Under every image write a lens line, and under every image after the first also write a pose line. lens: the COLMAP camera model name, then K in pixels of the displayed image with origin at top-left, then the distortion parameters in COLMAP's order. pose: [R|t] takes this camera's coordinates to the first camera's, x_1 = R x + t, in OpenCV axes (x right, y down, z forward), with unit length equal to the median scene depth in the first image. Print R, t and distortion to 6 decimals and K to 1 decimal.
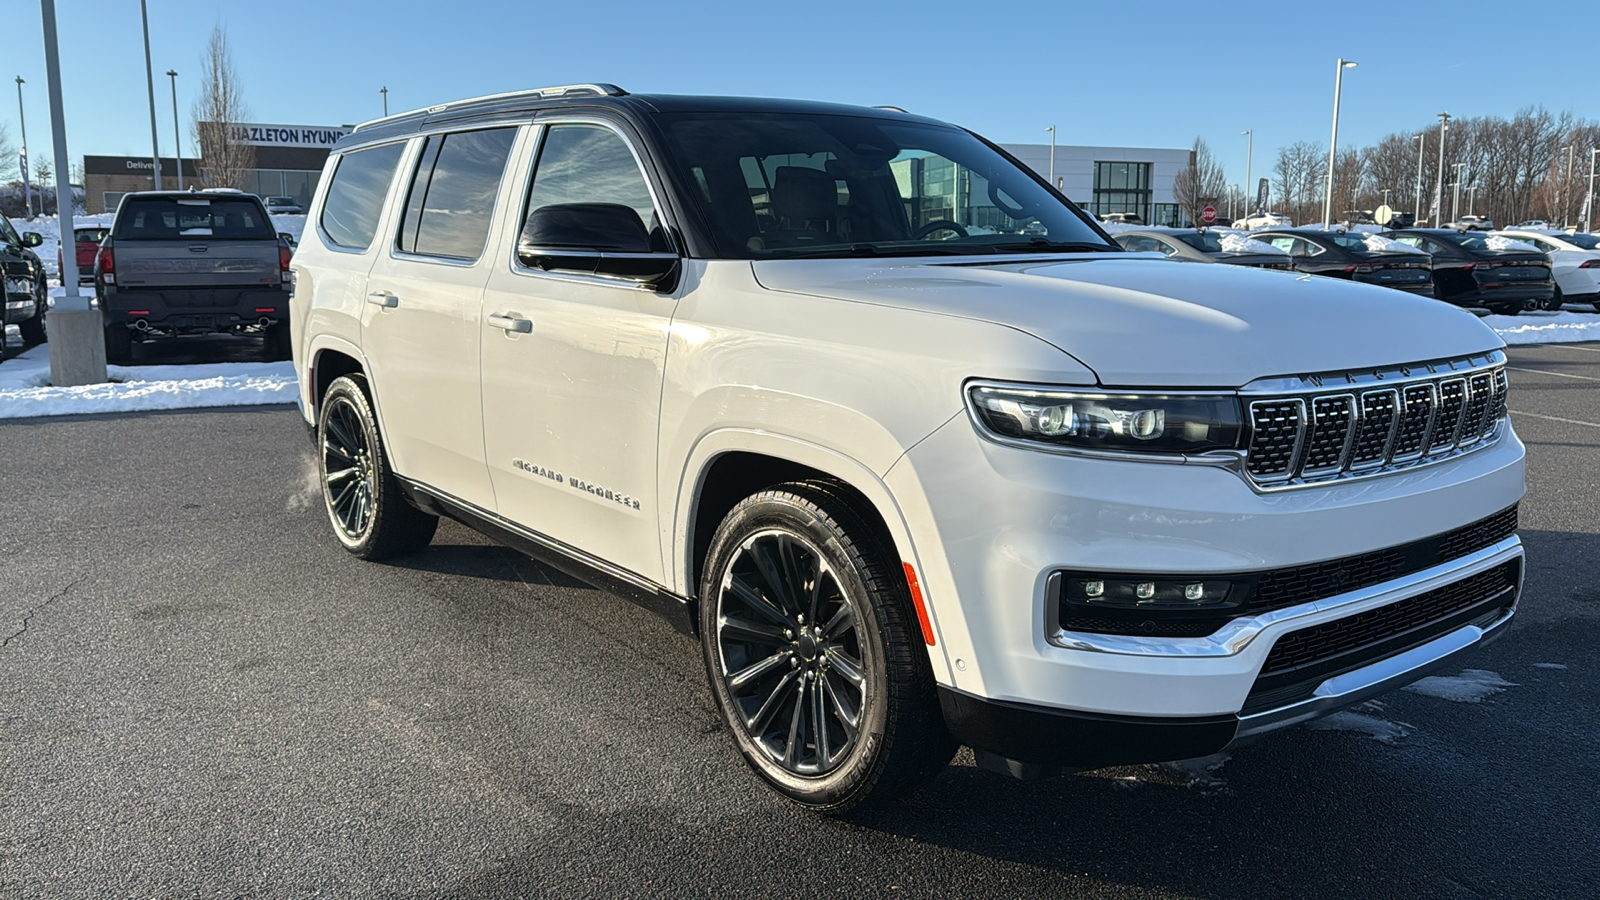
lens RADIAL K [[1330.2, 0, 801.7], [0, 1330.2, 403.1], [0, 0, 1]] dist [0.014021, -0.004339]
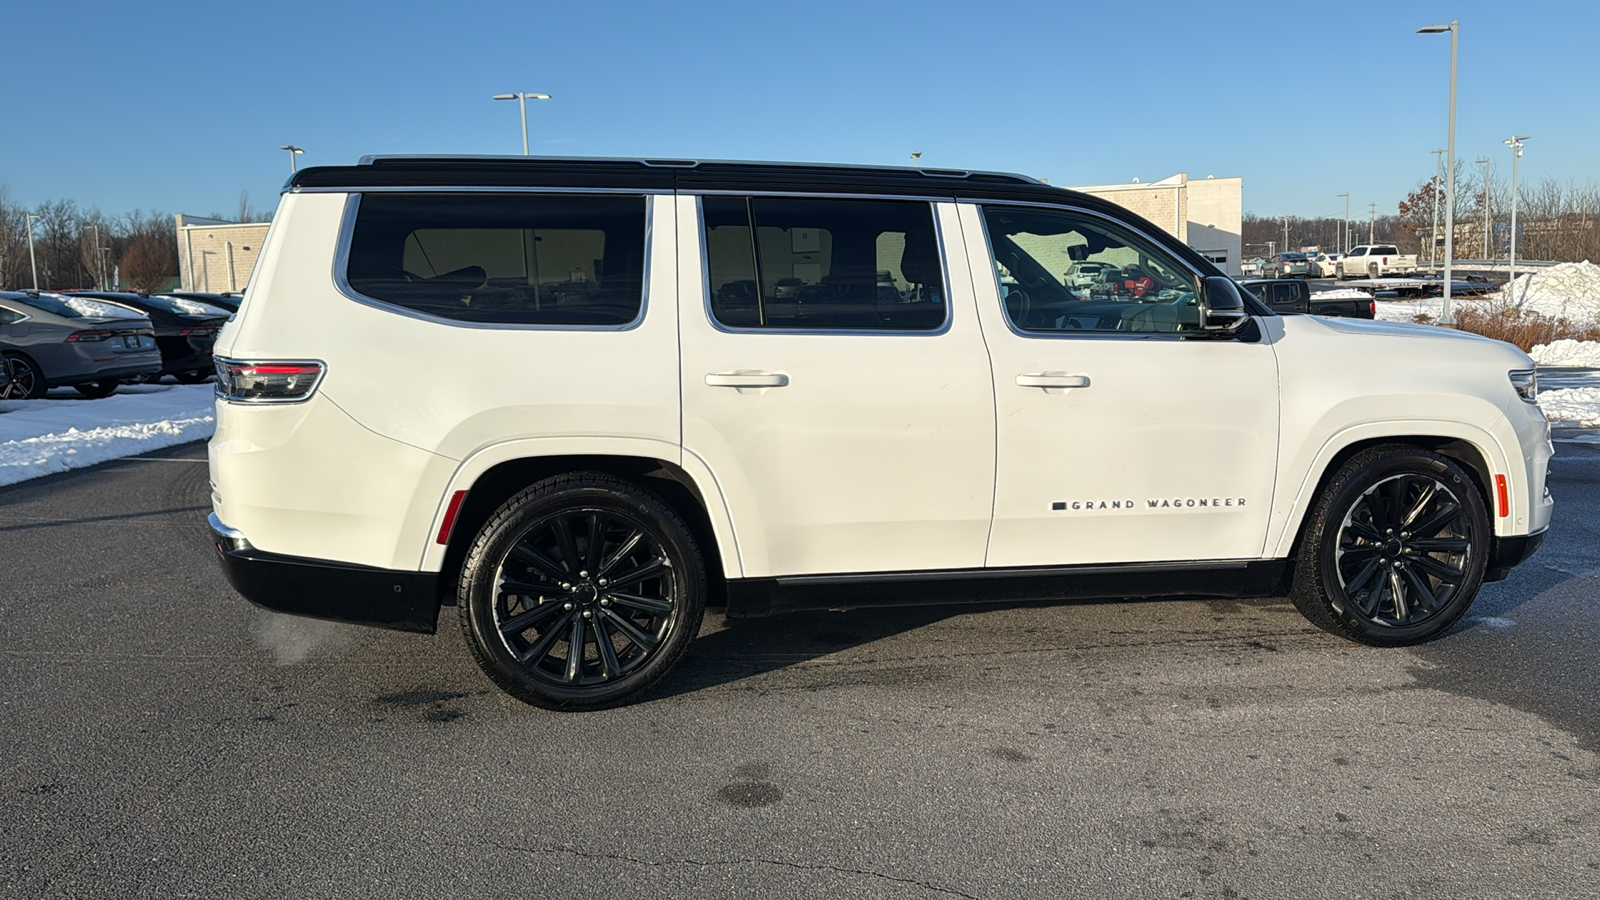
lens RADIAL K [[1282.0, 0, 812.5], [0, 1282.0, 444.7], [0, 0, 1]] dist [0.174412, -0.285391]
pose [[0.408815, -0.104177, 0.906652, -1.539063], [0.121647, 0.990819, 0.058997, -0.113594], [-0.904474, 0.086173, 0.417734, 0.859966]]
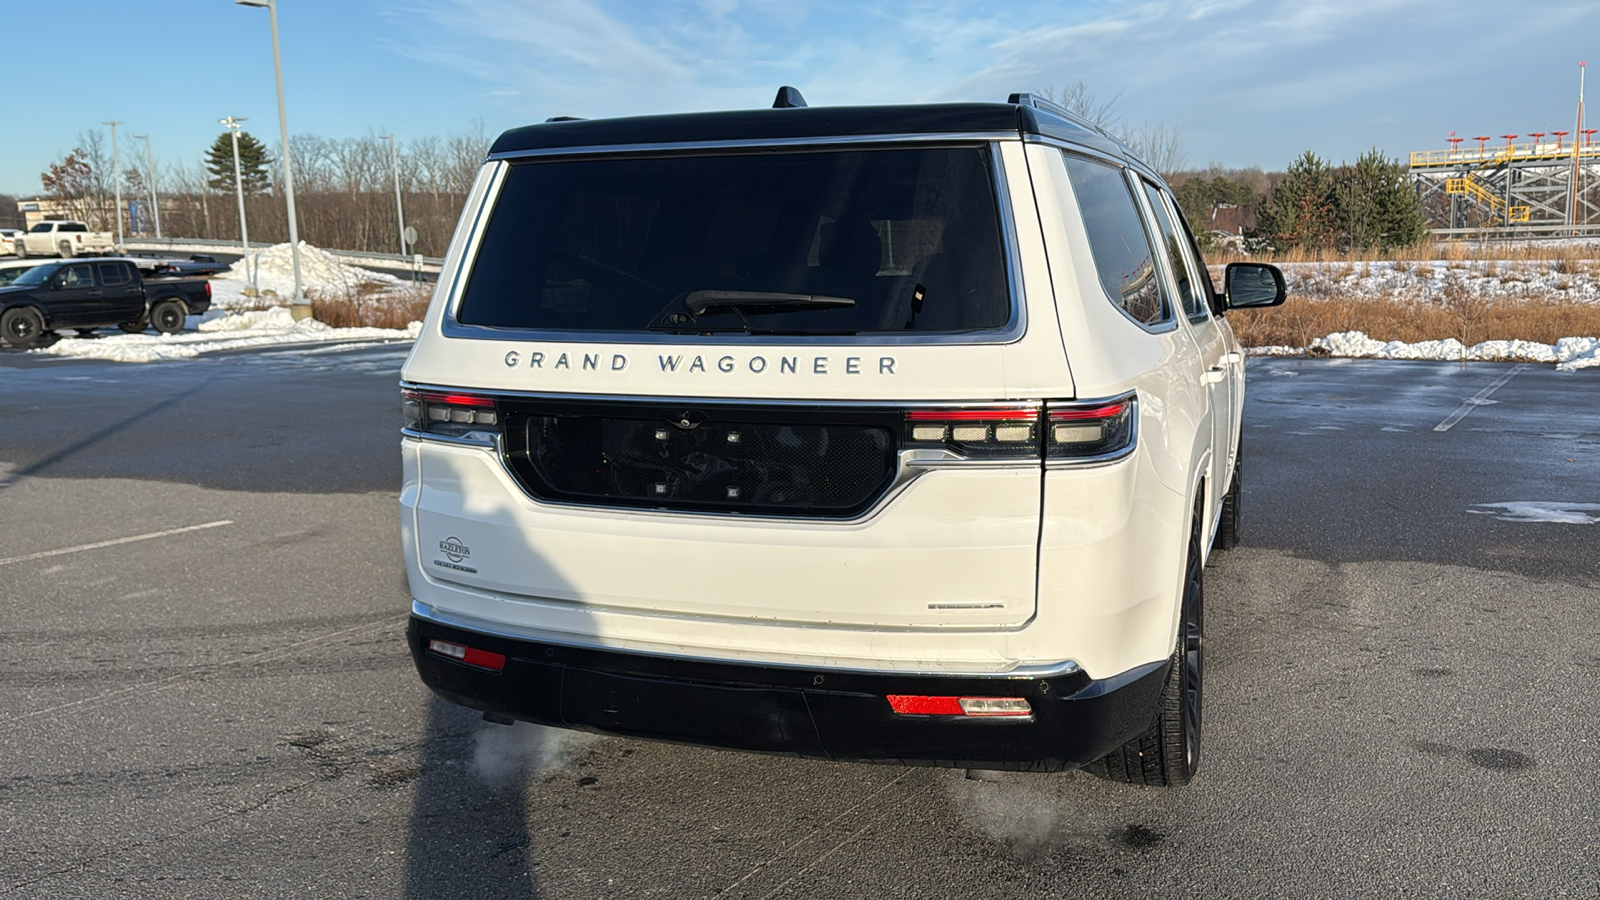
lens RADIAL K [[1322.5, 0, 833.7], [0, 1322.5, 447.2], [0, 0, 1]] dist [0.071736, -0.109763]
pose [[-0.554140, -0.111080, 0.824979, -1.241839], [0.116427, 0.970973, 0.208942, -0.334602], [-0.824241, 0.211833, -0.525123, 2.338725]]
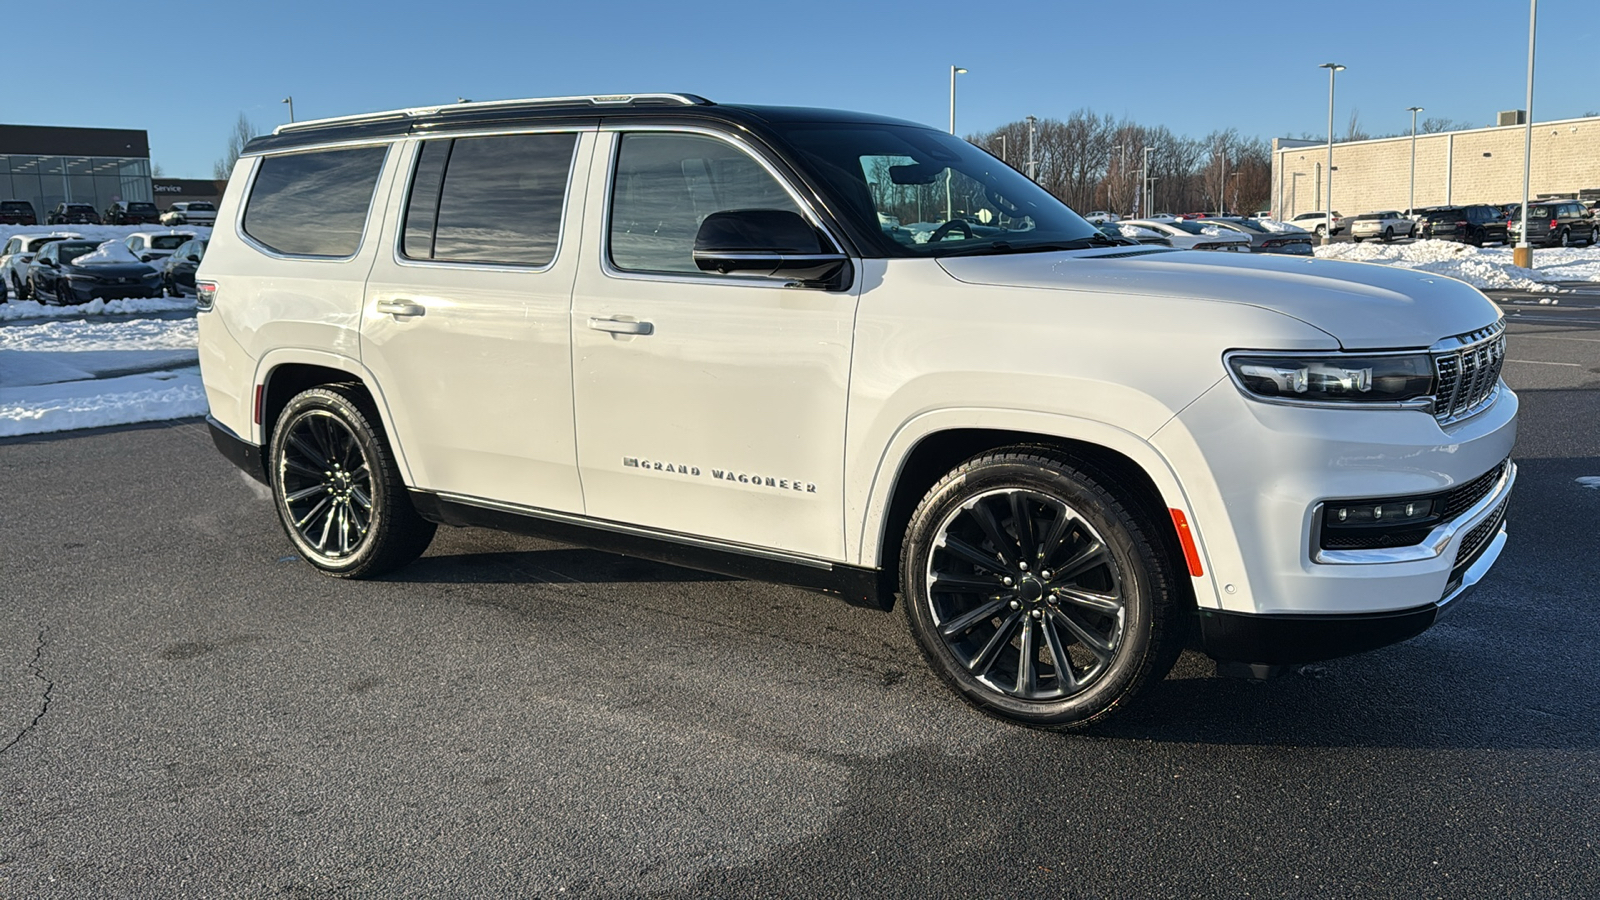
lens RADIAL K [[1295.4, 0, 806.3], [0, 1295.4, 433.8], [0, 0, 1]] dist [0.166862, -0.280870]
pose [[0.955355, -0.063380, 0.288583, -0.446717], [0.055681, 0.997841, 0.034817, -0.004076], [-0.290167, -0.017194, 0.956822, -0.018624]]
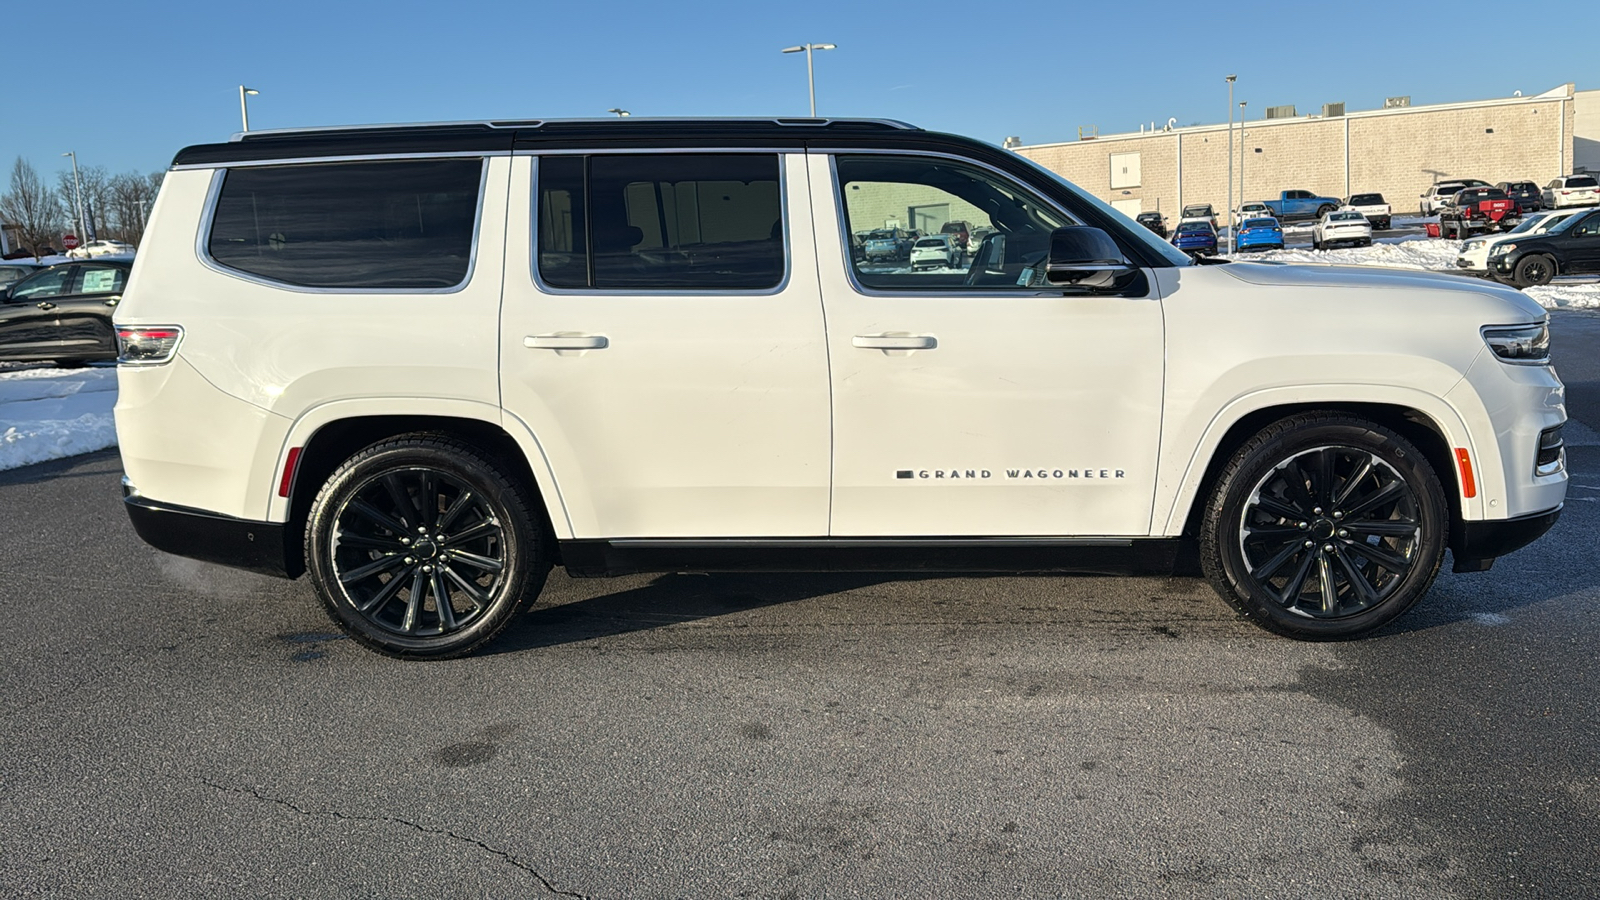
lens RADIAL K [[1282.0, 0, 812.5], [0, 1282.0, 444.7], [0, 0, 1]] dist [0.174412, -0.285391]
pose [[0.635059, -0.136641, 0.760283, -1.245185], [0.126402, 0.989346, 0.072227, -0.072733], [-0.762052, 0.050233, 0.645564, 0.455927]]
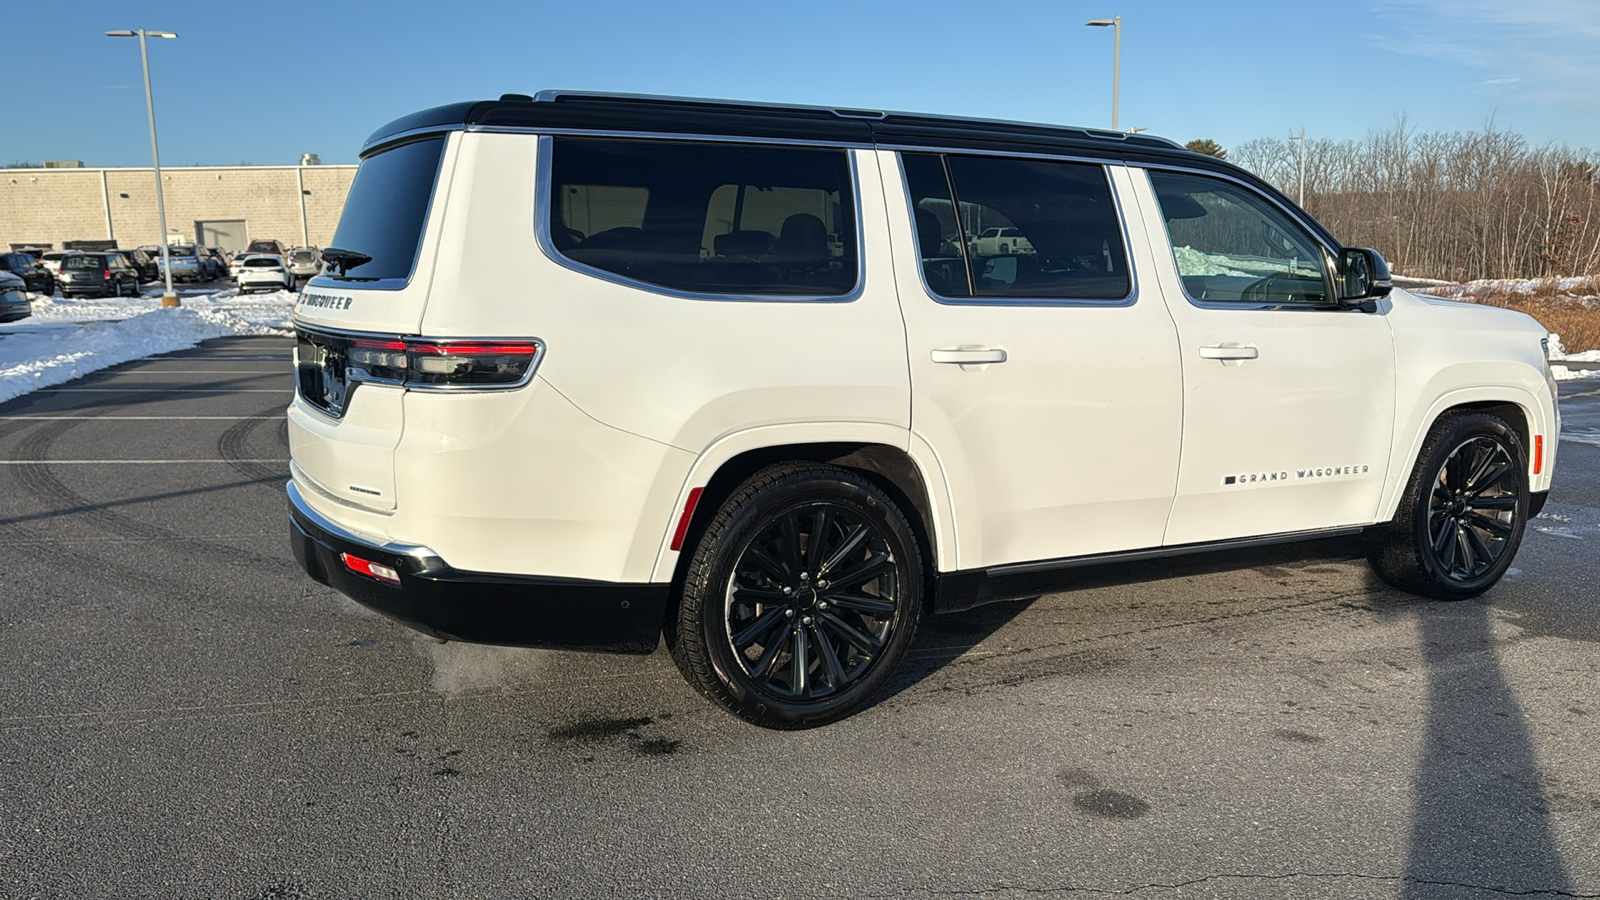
lens RADIAL K [[1299.2, 0, 812.1], [0, 1299.2, 459.1], [0, 0, 1]] dist [0.228128, -0.477201]
pose [[0.127054, -0.143410, 0.981474, -1.601259], [0.122170, 0.984221, 0.127996, -0.184764], [-0.984343, 0.103645, 0.142570, 1.406296]]
